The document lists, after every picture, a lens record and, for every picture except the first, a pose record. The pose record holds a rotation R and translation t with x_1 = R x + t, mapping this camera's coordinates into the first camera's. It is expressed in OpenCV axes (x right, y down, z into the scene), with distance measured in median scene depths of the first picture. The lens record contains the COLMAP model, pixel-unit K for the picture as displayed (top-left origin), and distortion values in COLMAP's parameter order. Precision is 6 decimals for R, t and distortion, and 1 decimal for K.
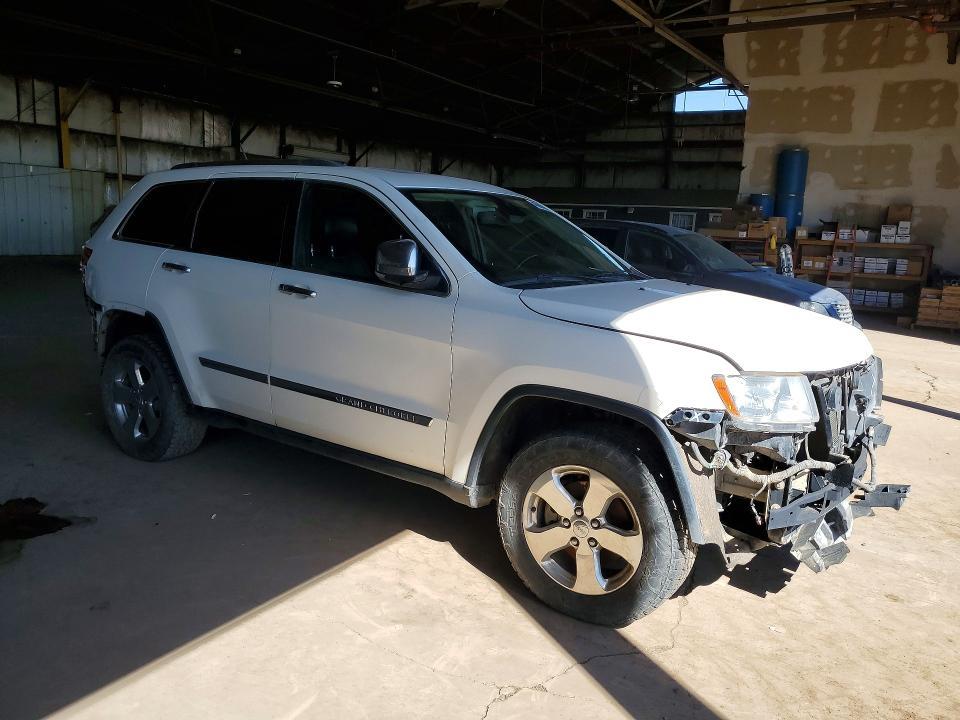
lens RADIAL K [[758.6, 0, 483.2], [0, 758.6, 360.9], [0, 0, 1]] dist [0.008747, -0.005149]
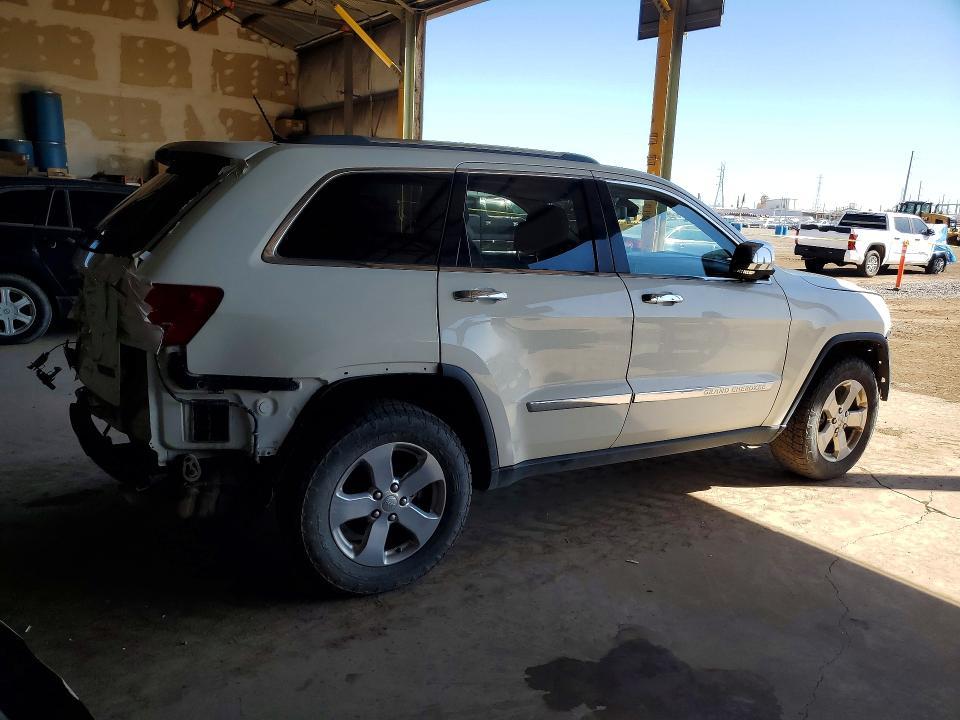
lens RADIAL K [[758.6, 0, 483.2], [0, 758.6, 360.9], [0, 0, 1]] dist [0.008747, -0.005149]
pose [[0.390526, -0.206645, 0.897100, -0.275429], [0.136239, 0.976724, 0.165678, -0.046503], [-0.910455, 0.057518, 0.409589, 0.182072]]
